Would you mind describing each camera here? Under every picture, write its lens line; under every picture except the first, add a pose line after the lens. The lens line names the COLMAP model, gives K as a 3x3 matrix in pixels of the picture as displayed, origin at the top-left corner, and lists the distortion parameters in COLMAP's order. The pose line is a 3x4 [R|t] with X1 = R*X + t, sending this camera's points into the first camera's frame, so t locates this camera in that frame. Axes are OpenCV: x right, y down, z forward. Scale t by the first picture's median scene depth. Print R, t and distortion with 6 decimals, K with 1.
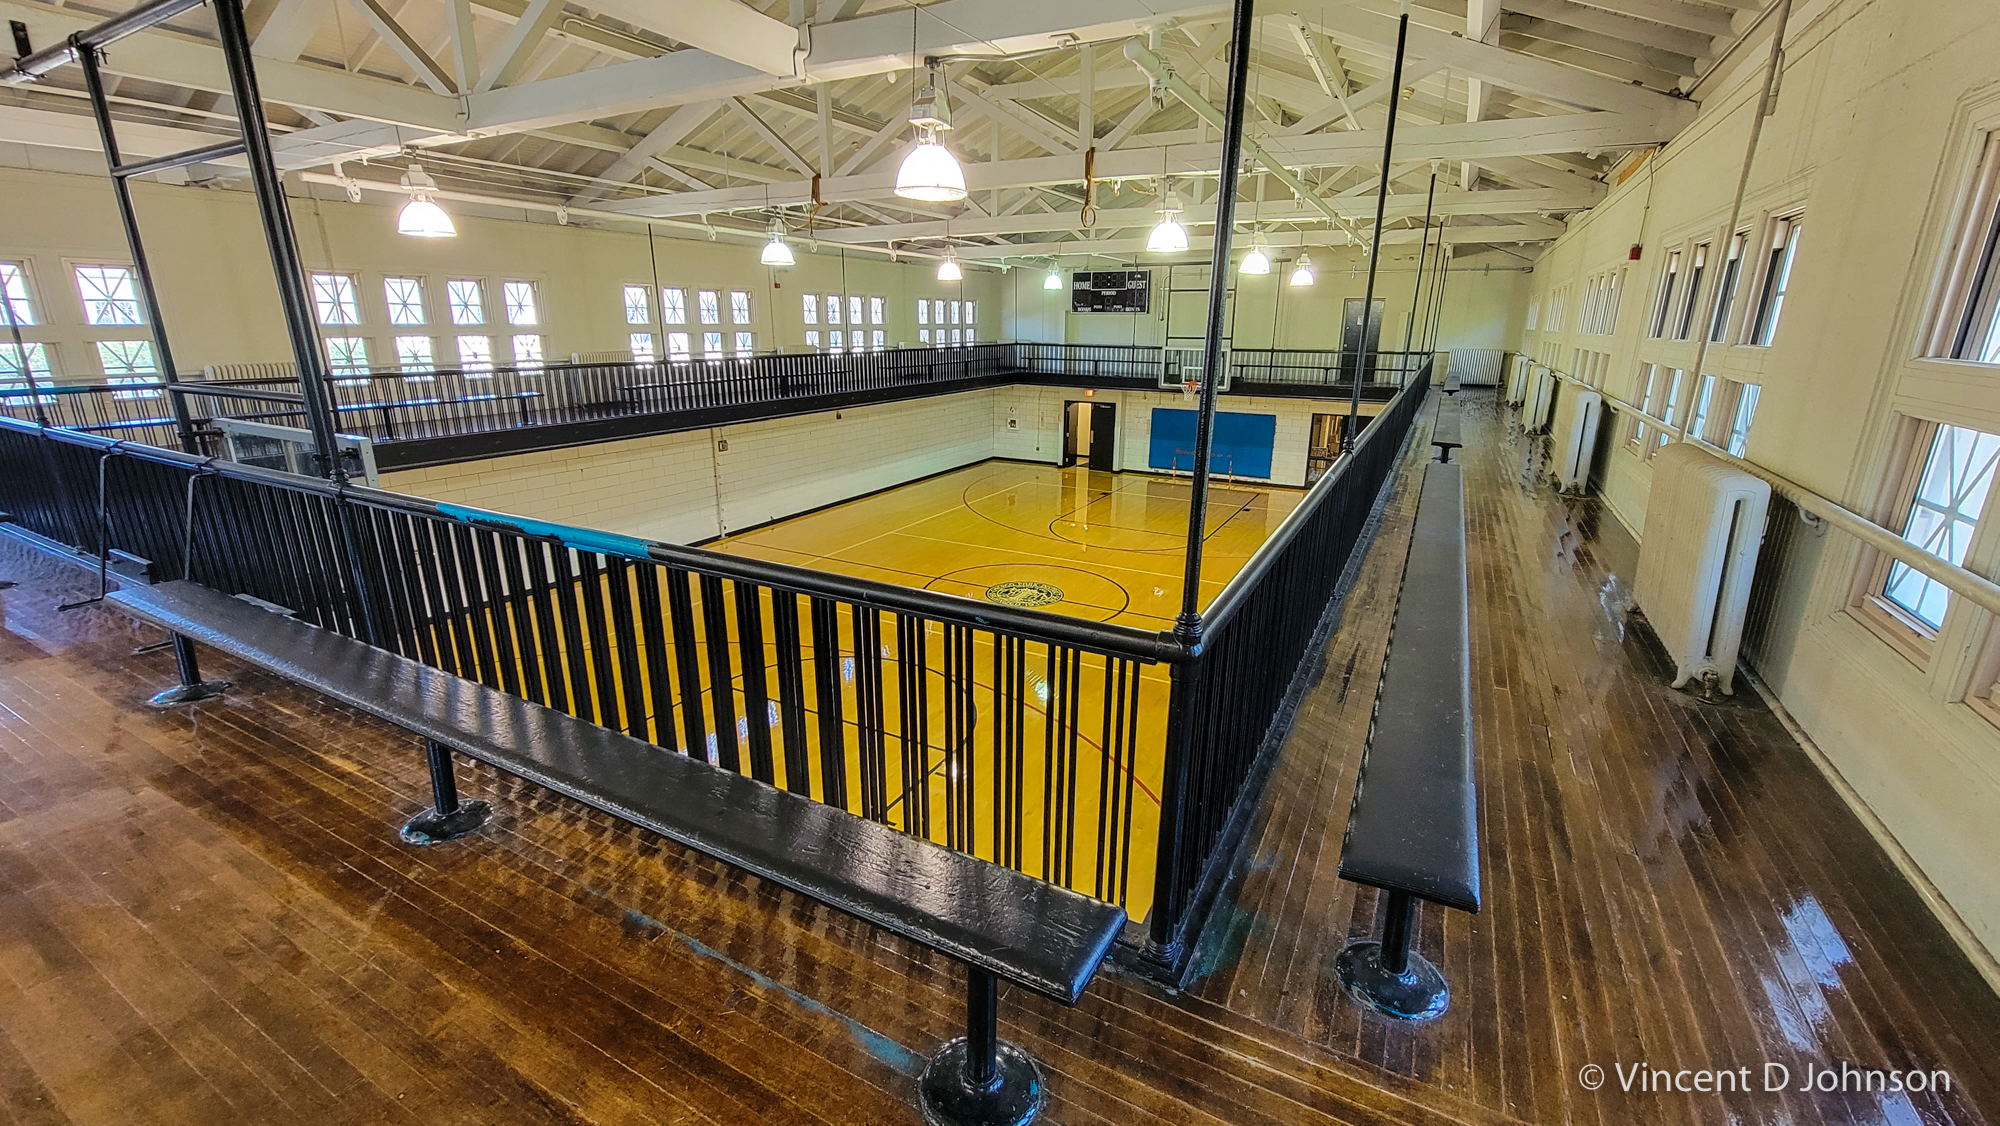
lens RADIAL K [[830.8, 0, 1002.6], [0, 830.8, 559.4], [0, 0, 1]] dist [0.002281, 0.000126]
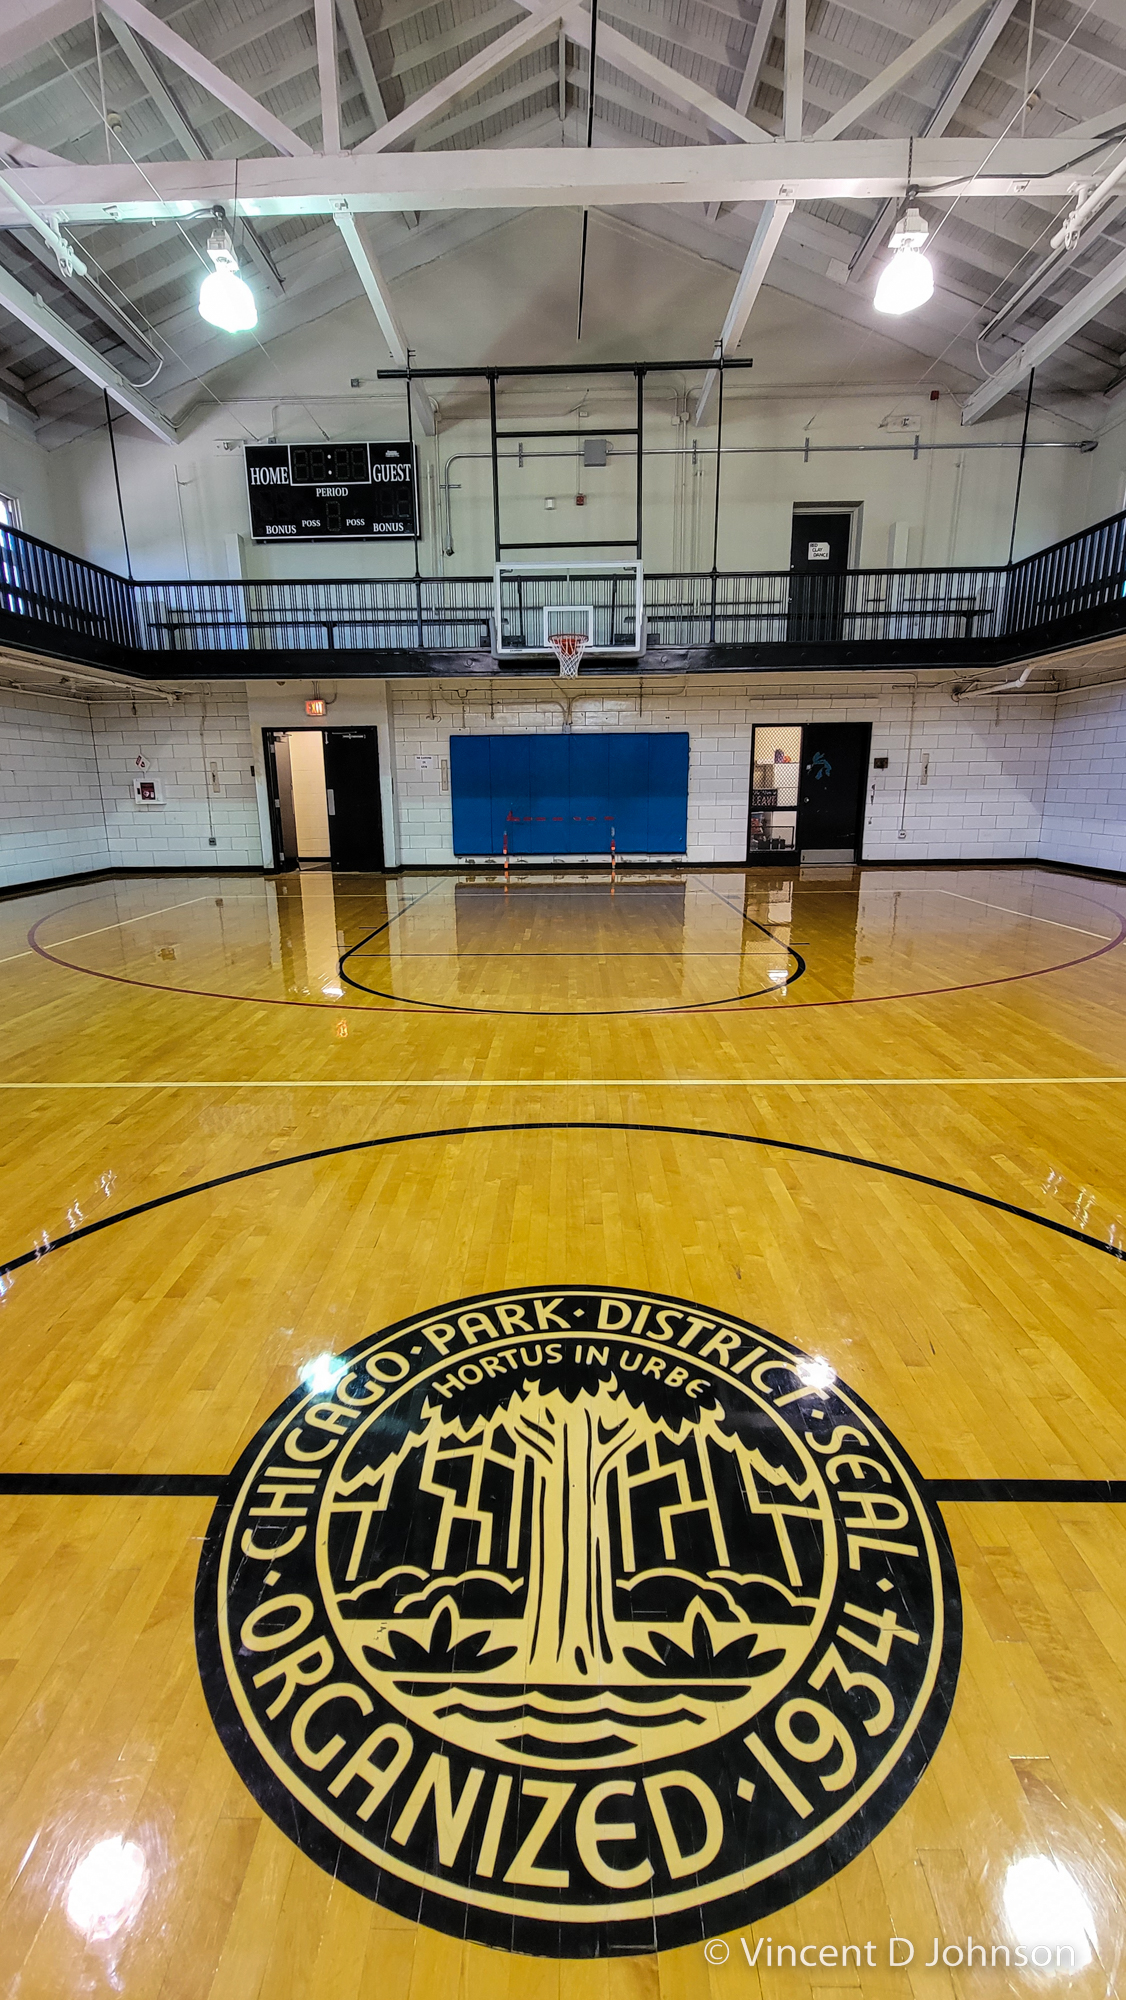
lens RADIAL K [[830.8, 0, 563.0], [0, 830.8, 1000.0], [0, 0, 1]] dist [0.002281, 0.000126]
pose [[0.882531, -0.130639, 0.451744, -0.008641], [0.146986, 0.989138, -0.001107, -0.012457], [-0.446693, 0.067377, 0.892147, 0.526360]]
